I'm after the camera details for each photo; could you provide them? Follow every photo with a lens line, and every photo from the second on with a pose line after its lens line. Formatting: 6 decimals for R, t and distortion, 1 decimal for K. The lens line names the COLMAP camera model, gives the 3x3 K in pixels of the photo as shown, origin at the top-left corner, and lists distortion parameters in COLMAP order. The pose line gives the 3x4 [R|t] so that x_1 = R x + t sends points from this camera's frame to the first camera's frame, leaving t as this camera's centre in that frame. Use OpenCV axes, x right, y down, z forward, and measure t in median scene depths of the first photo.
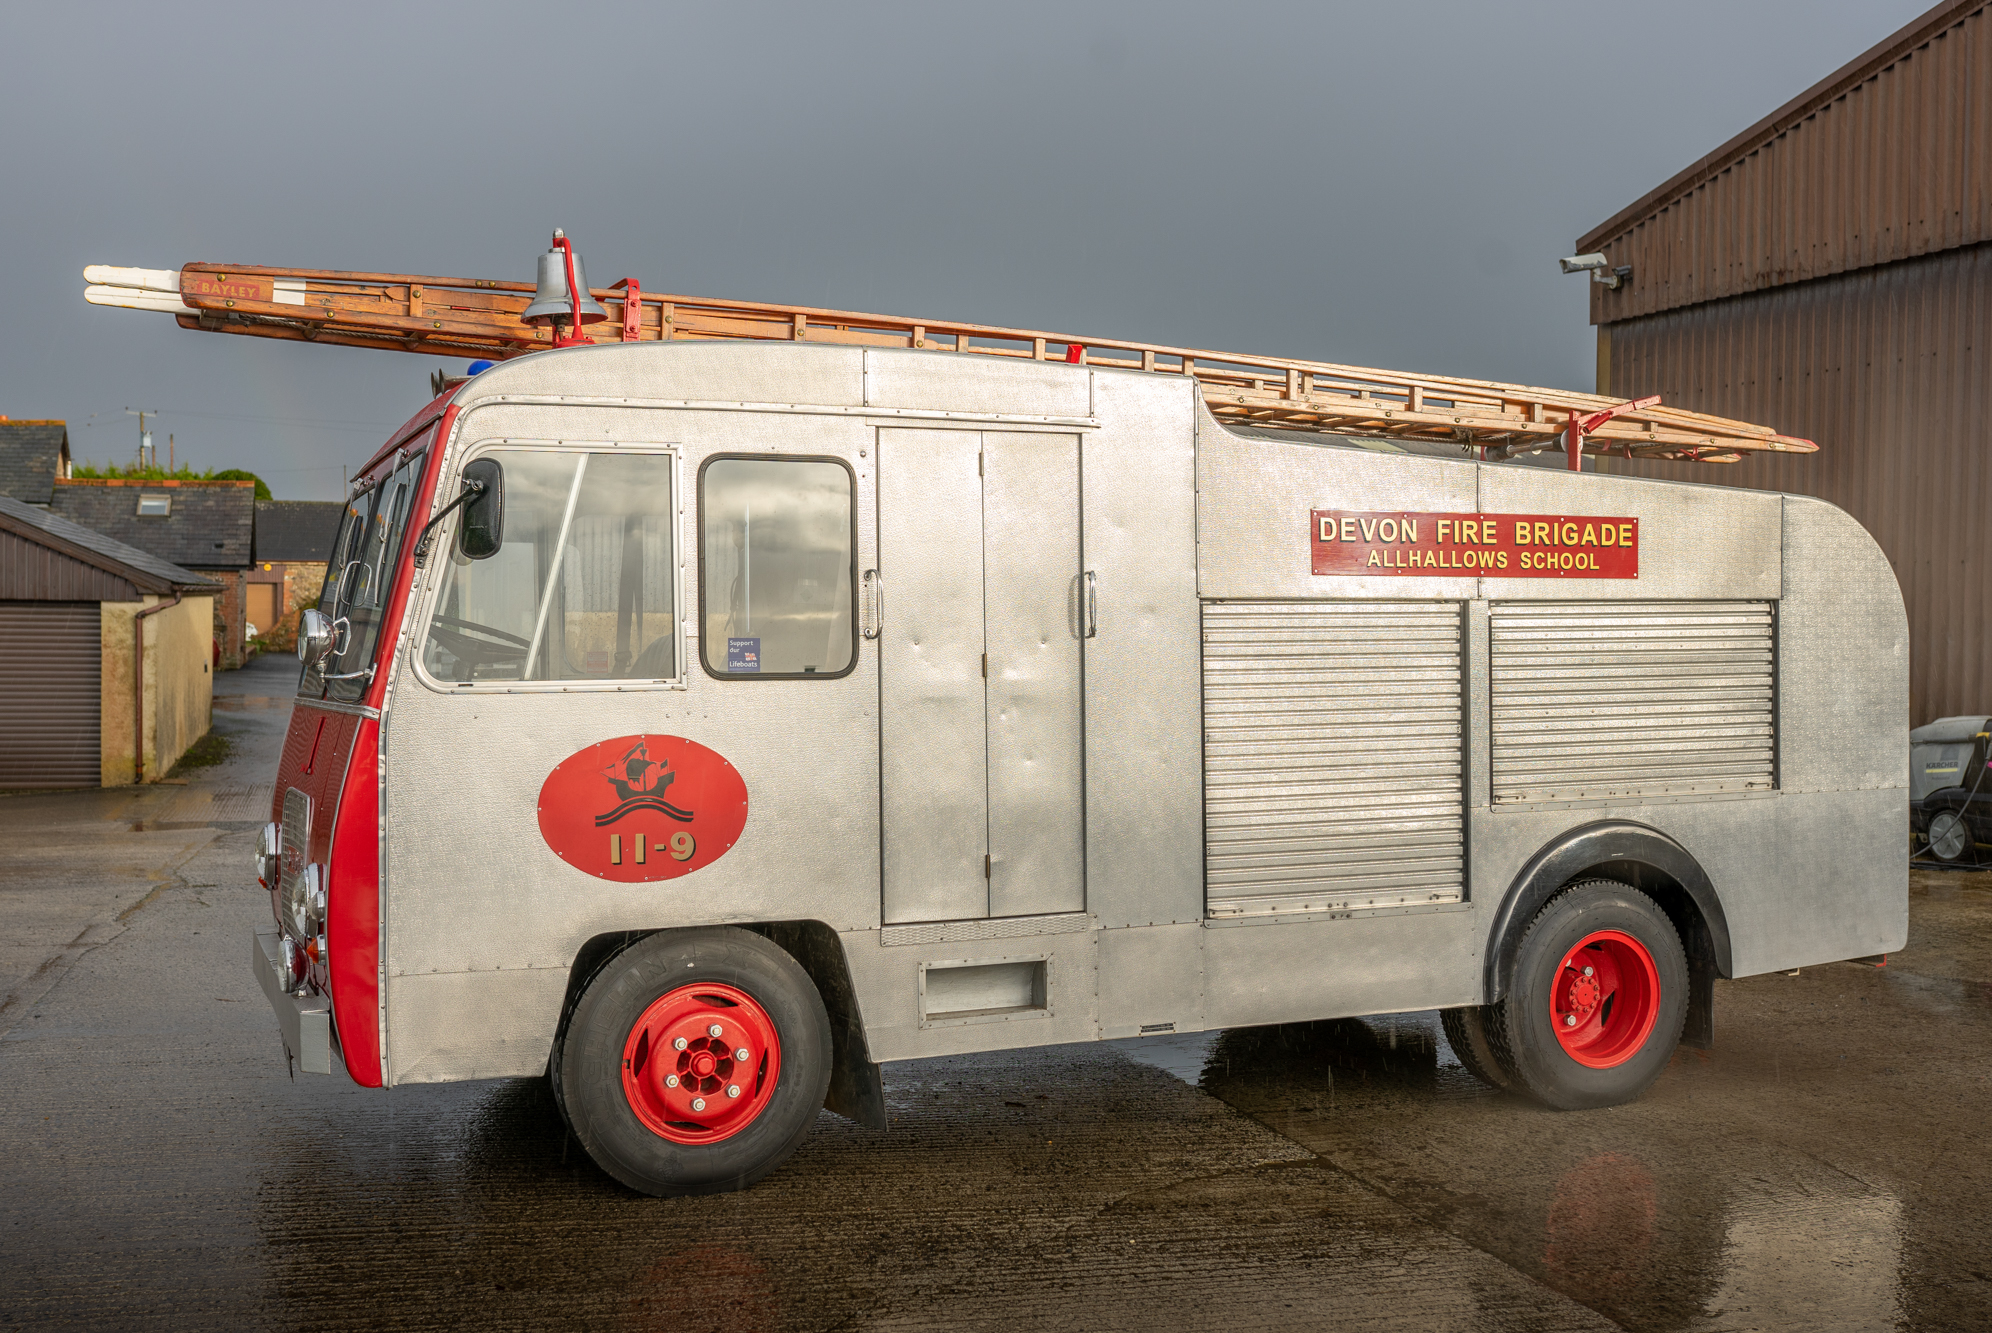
lens RADIAL K [[2021.7, 0, 1063.0], [0, 2021.7, 638.8], [0, 0, 1]] dist [-0.035881, 0.000000]
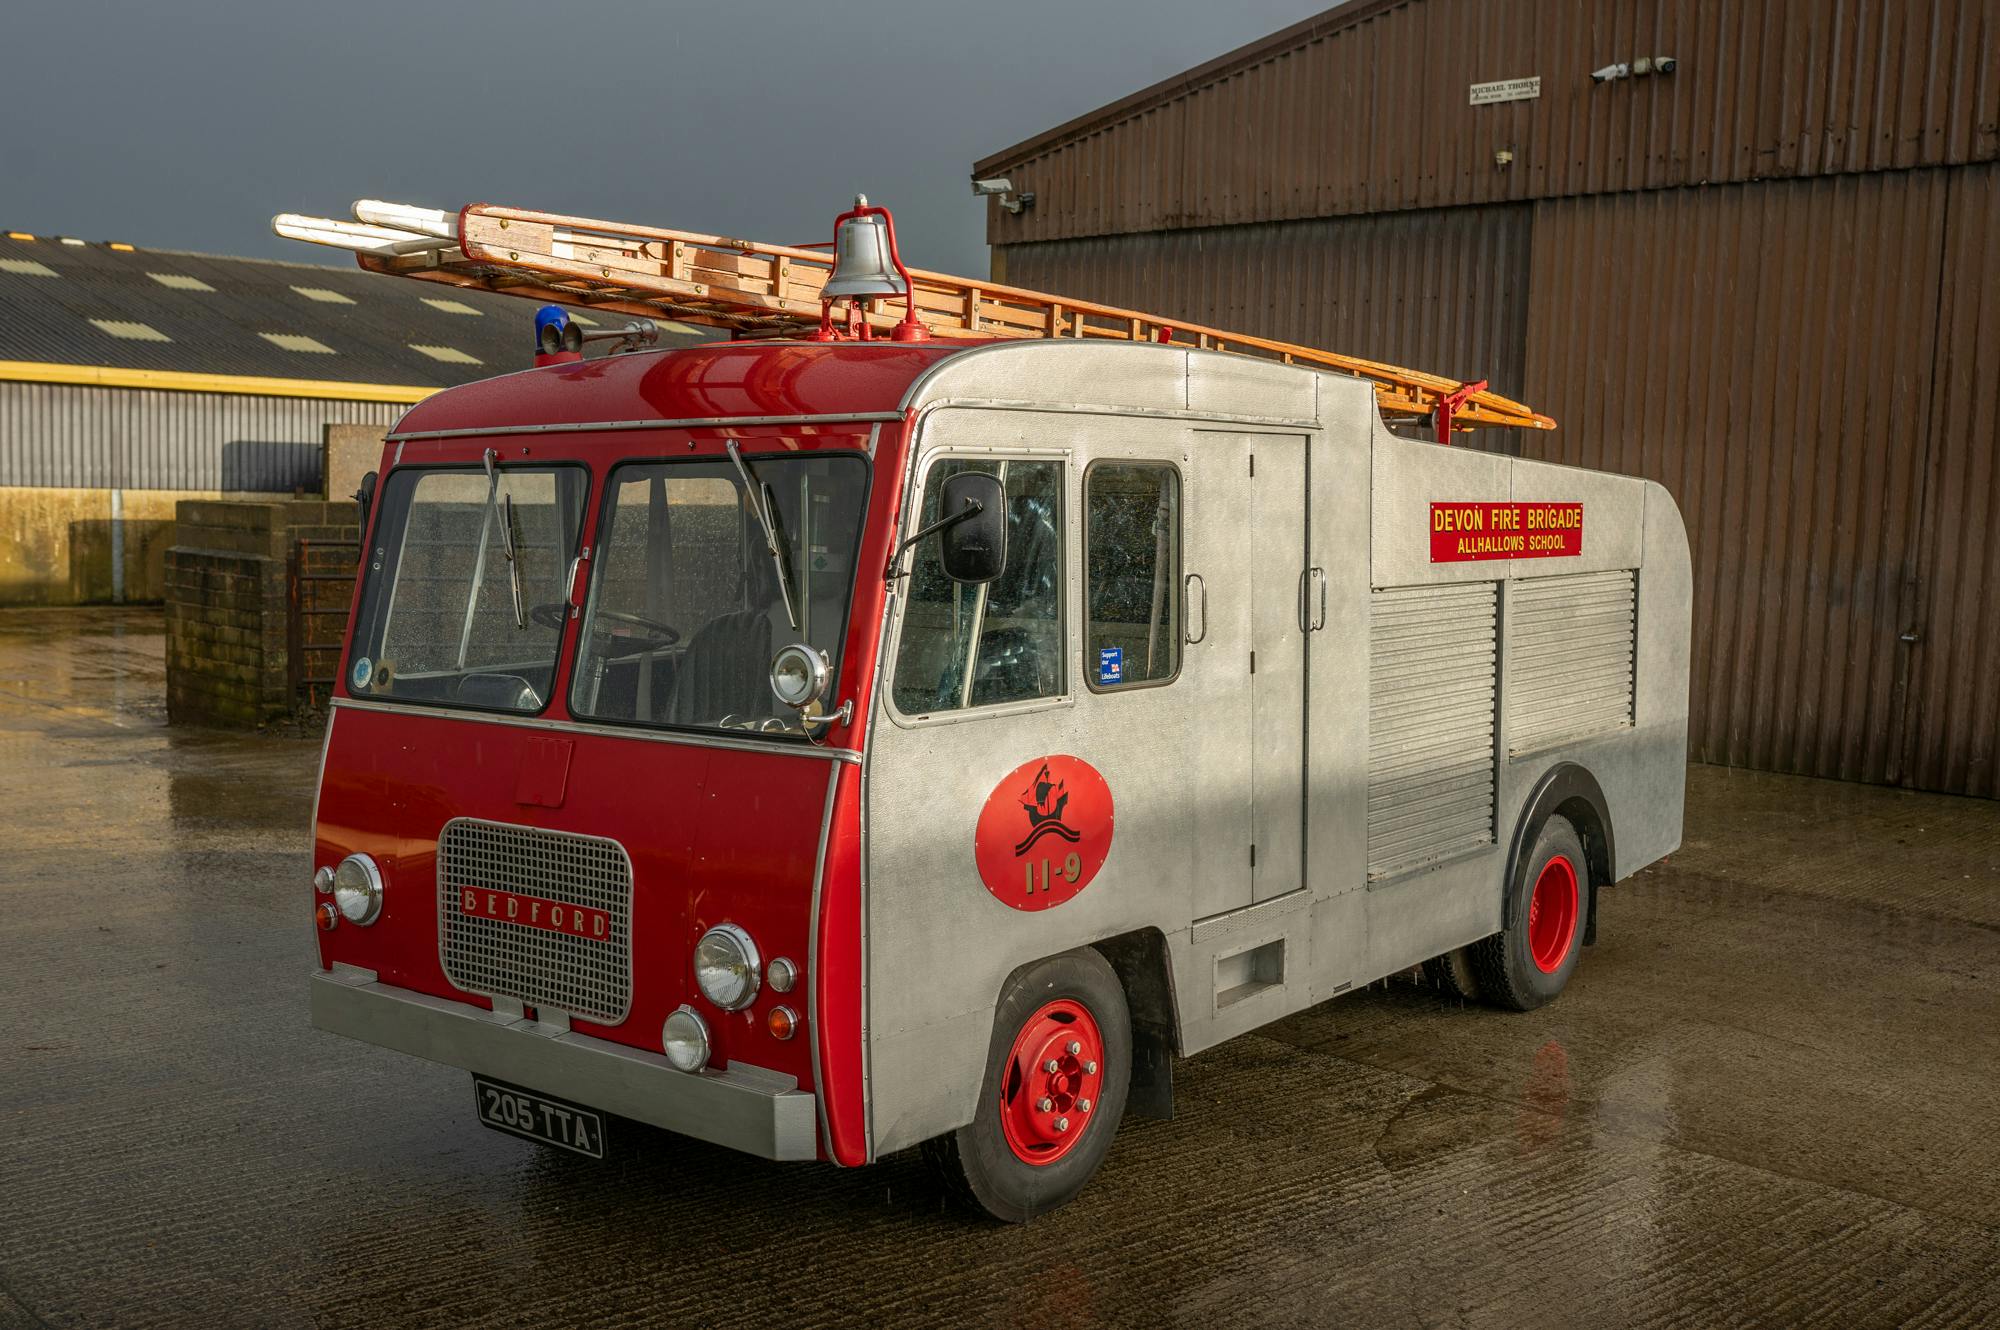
lens RADIAL K [[1920.4, 0, 1107.8], [0, 1920.4, 633.9], [0, 0, 1]] dist [-0.050029, 0.000000]
pose [[0.881310, -0.020802, 0.472080, -0.518287], [-0.014306, 0.997398, 0.070657, -0.063556], [-0.472322, -0.069025, 0.878719, 0.162910]]
